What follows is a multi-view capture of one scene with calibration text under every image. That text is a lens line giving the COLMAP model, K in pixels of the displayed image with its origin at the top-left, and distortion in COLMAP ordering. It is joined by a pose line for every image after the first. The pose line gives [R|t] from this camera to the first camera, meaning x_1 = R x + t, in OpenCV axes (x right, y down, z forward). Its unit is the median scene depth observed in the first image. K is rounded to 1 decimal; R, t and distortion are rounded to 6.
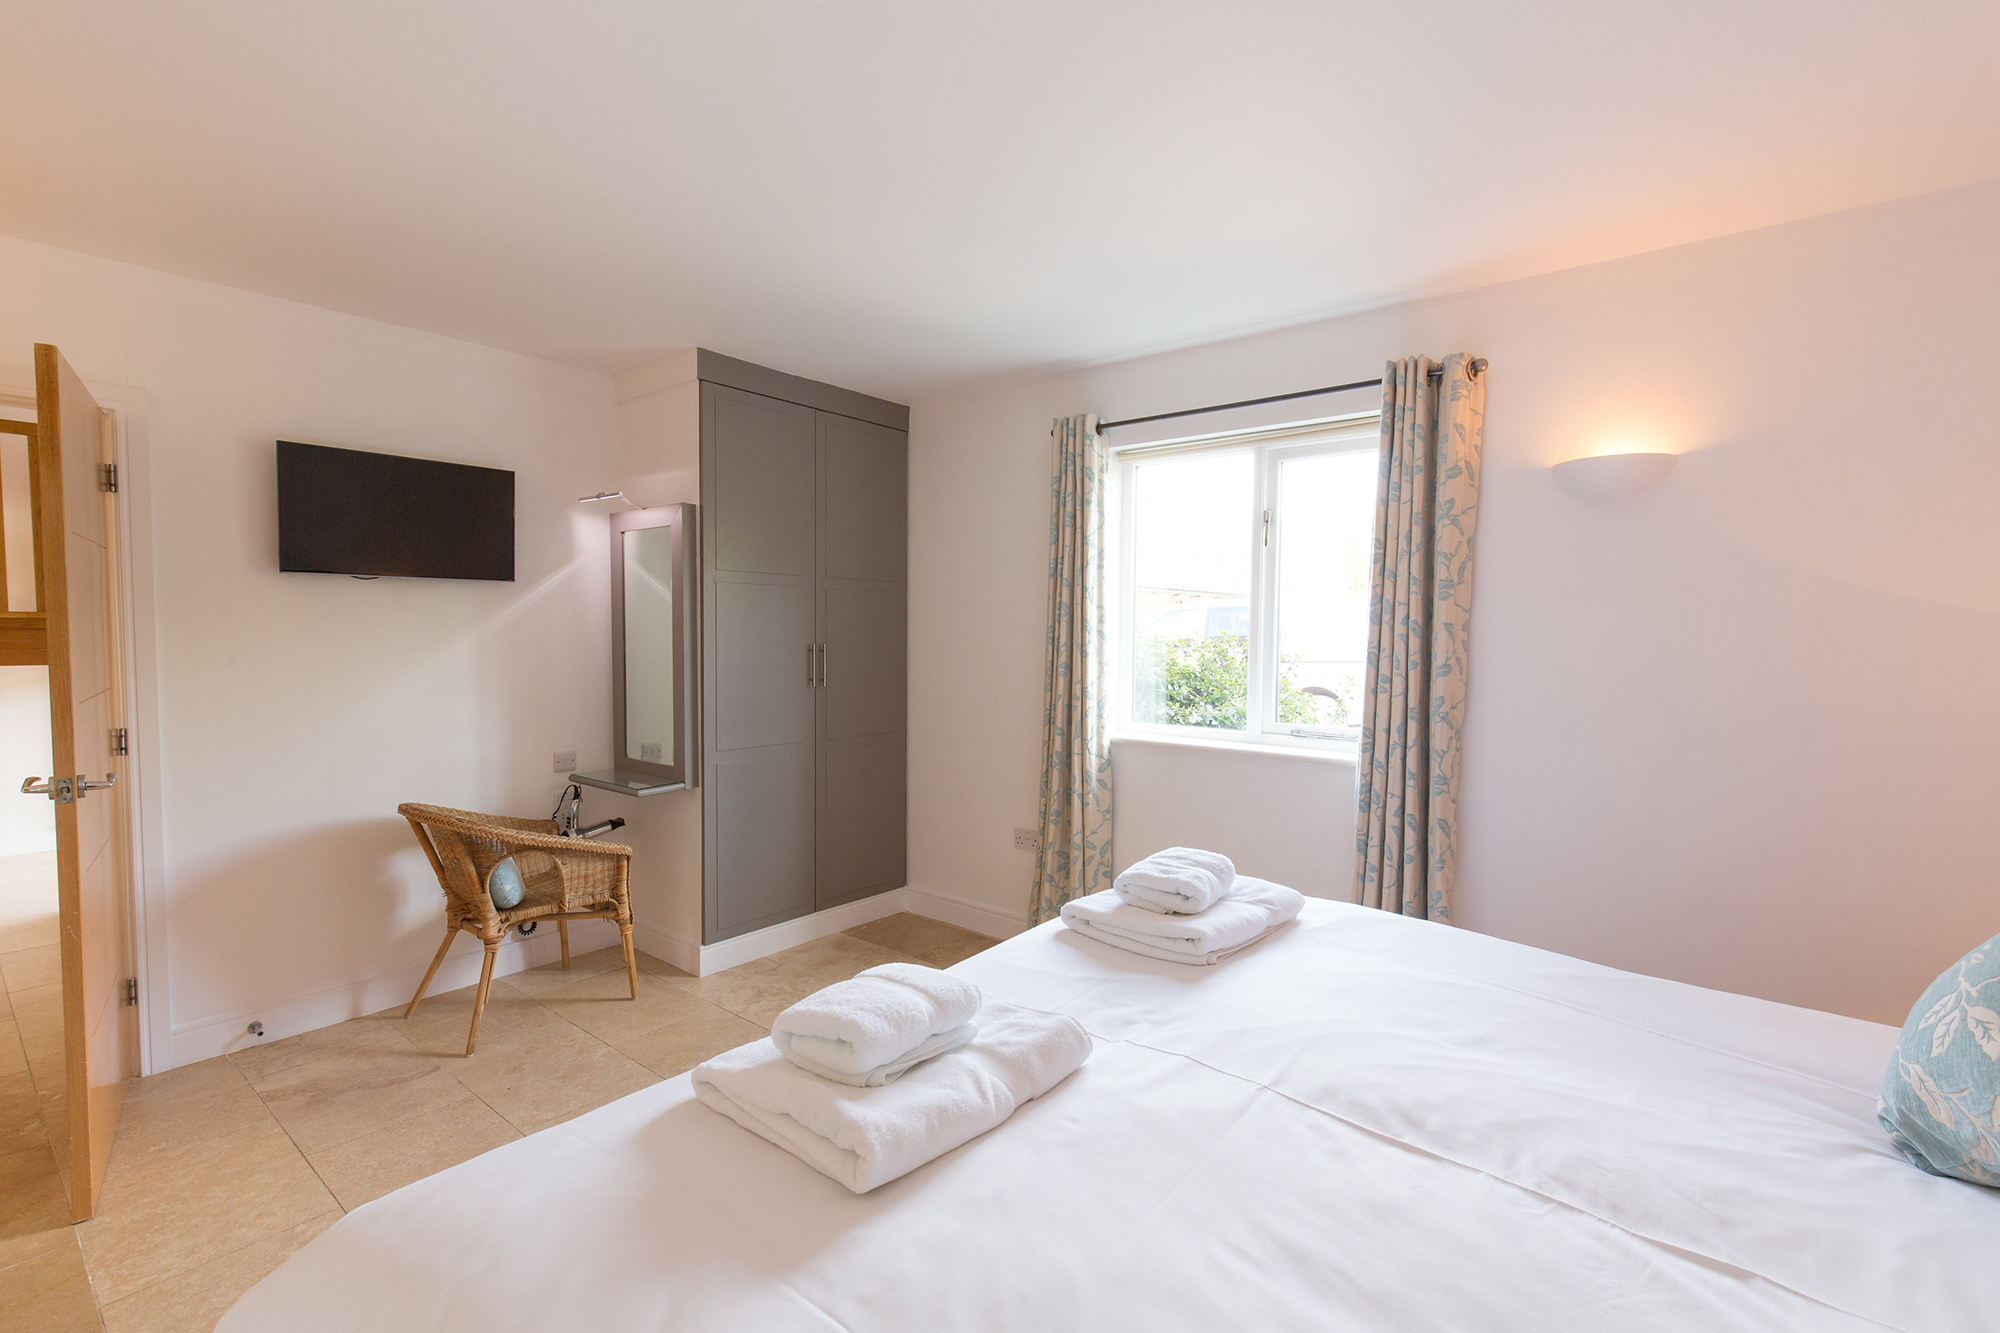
lens RADIAL K [[894.4, 0, 1000.0], [0, 894.4, 666.5], [0, 0, 1]] dist [-0.001030, -0.000286]
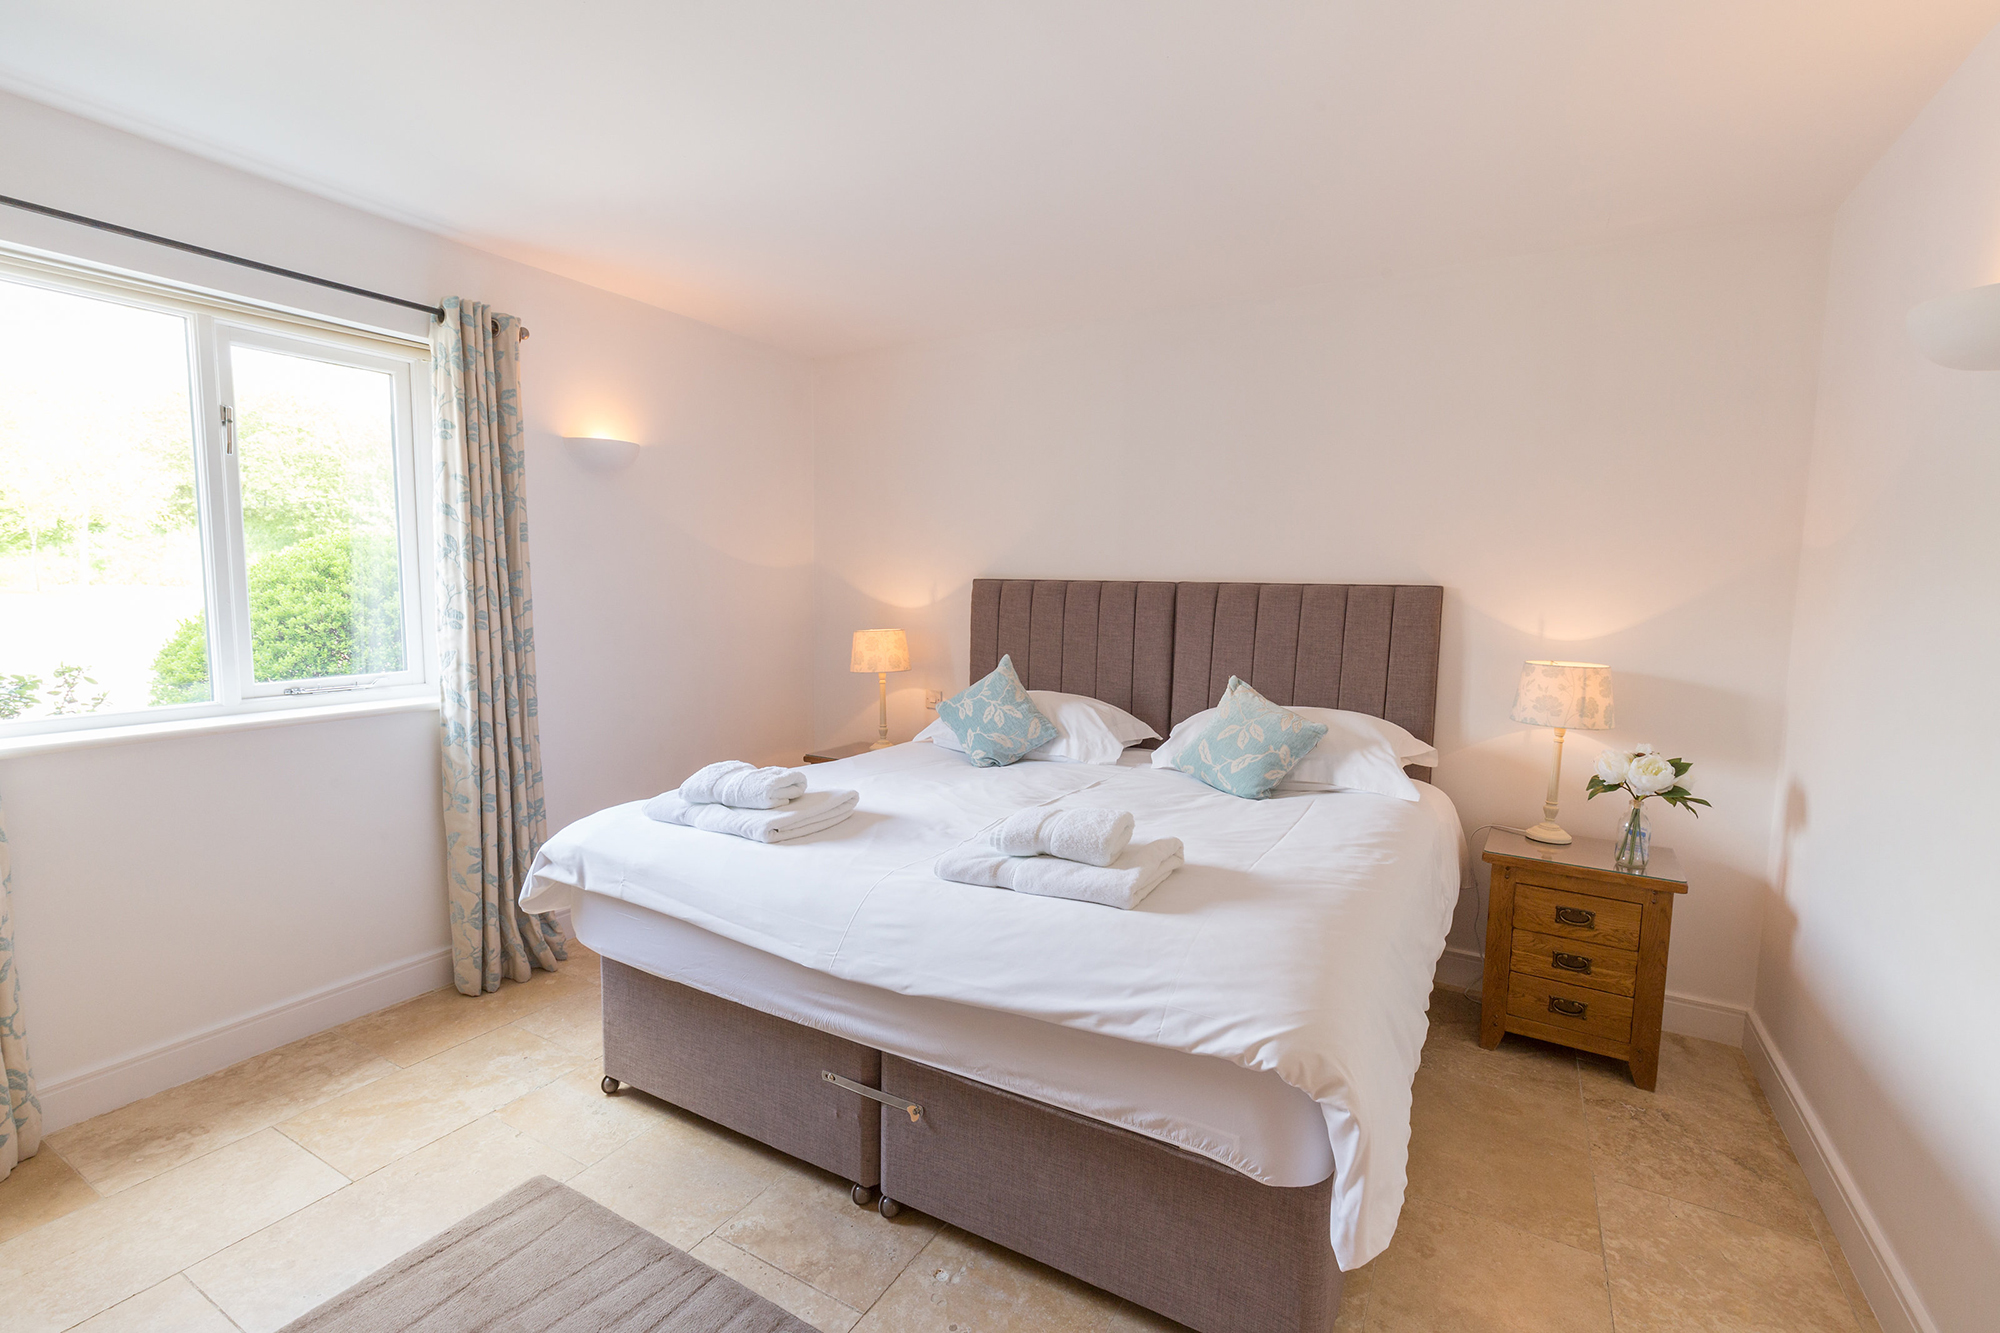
lens RADIAL K [[894.4, 0, 1000.0], [0, 894.4, 666.5], [0, 0, 1]] dist [-0.001030, -0.000286]
pose [[-0.158971, -0.110296, 0.981103, -0.693424], [0.025880, 0.992933, 0.115819, -0.032141], [-0.986944, 0.043802, -0.154993, 0.584480]]
